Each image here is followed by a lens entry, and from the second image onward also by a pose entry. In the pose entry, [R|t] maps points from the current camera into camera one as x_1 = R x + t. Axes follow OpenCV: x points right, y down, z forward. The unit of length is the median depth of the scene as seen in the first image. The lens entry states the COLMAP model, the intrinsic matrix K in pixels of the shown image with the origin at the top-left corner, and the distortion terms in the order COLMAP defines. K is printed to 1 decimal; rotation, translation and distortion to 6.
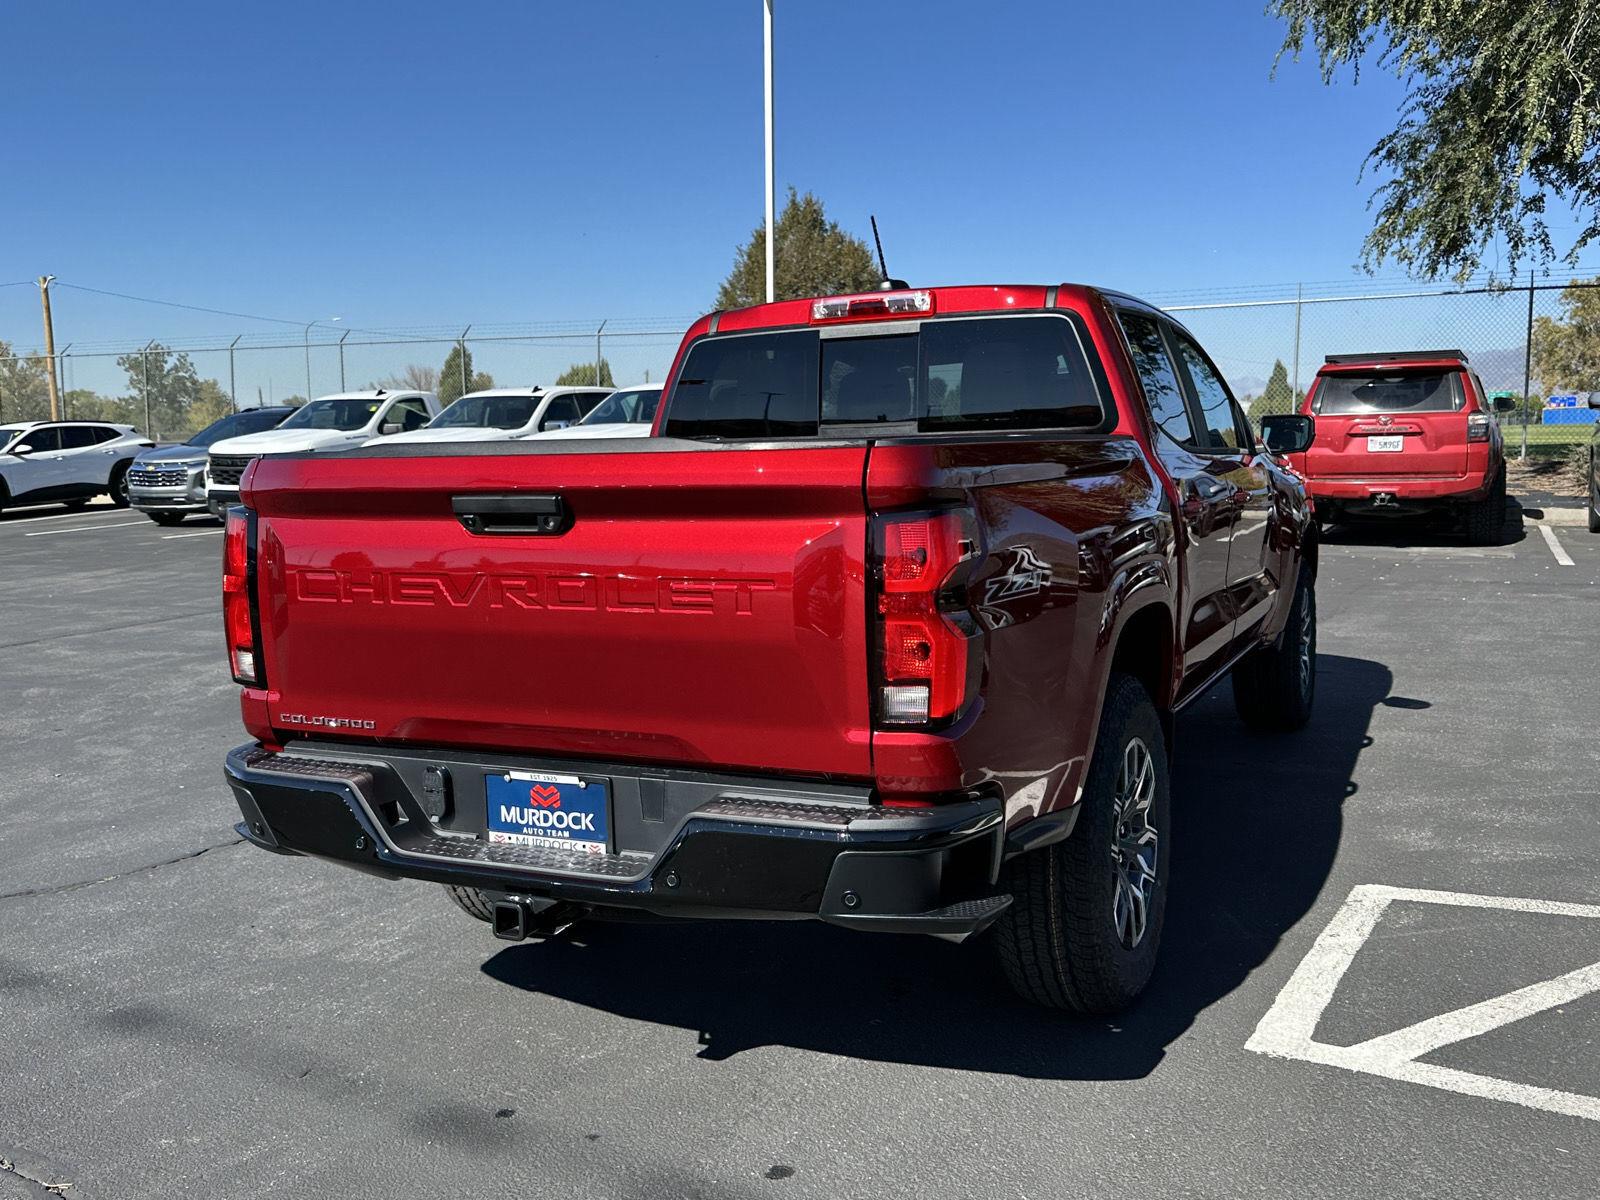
lens RADIAL K [[1395.2, 0, 808.0], [0, 1395.2, 592.7], [0, 0, 1]] dist [0.145638, -0.267048]
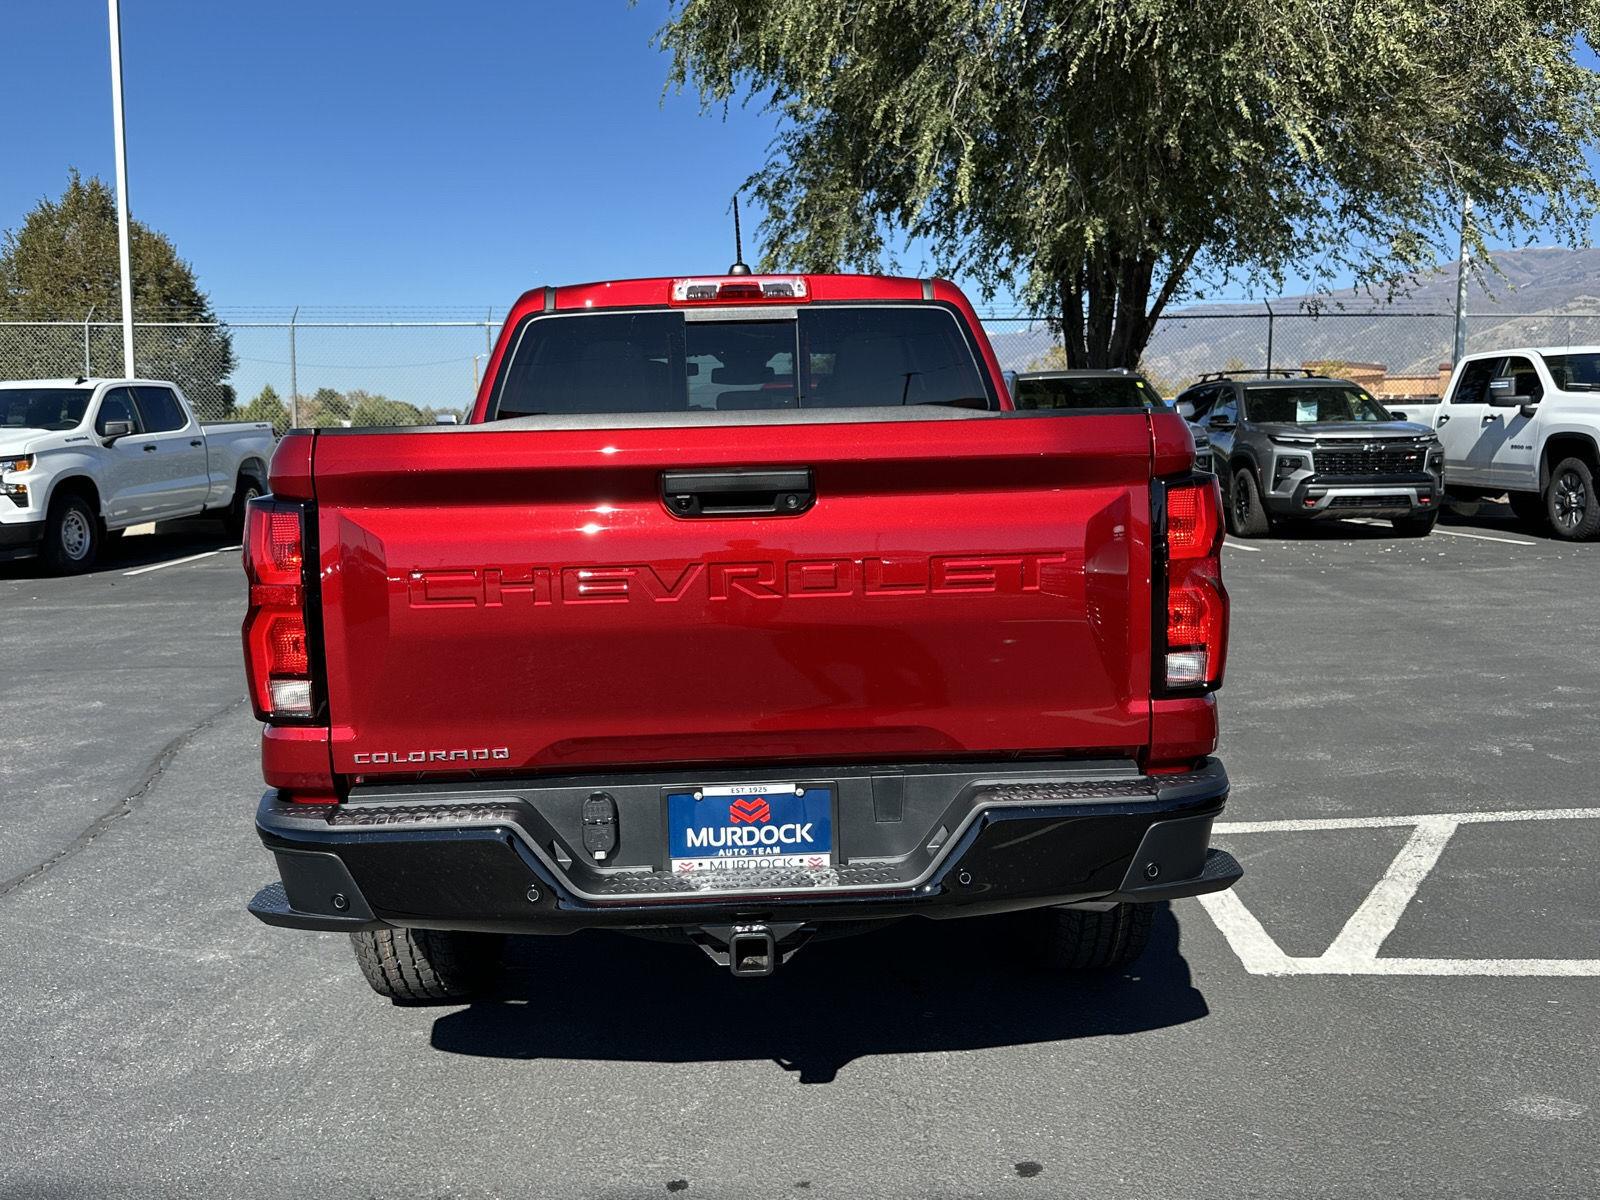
lens RADIAL K [[1396.3, 0, 810.1], [0, 1396.3, 584.6], [0, 0, 1]] dist [0.191080, -0.440583]
pose [[0.887037, -0.043204, 0.459673, -0.501466], [0.050924, 0.998693, -0.004403, 0.006819], [-0.458882, 0.027314, 0.888077, 0.169882]]
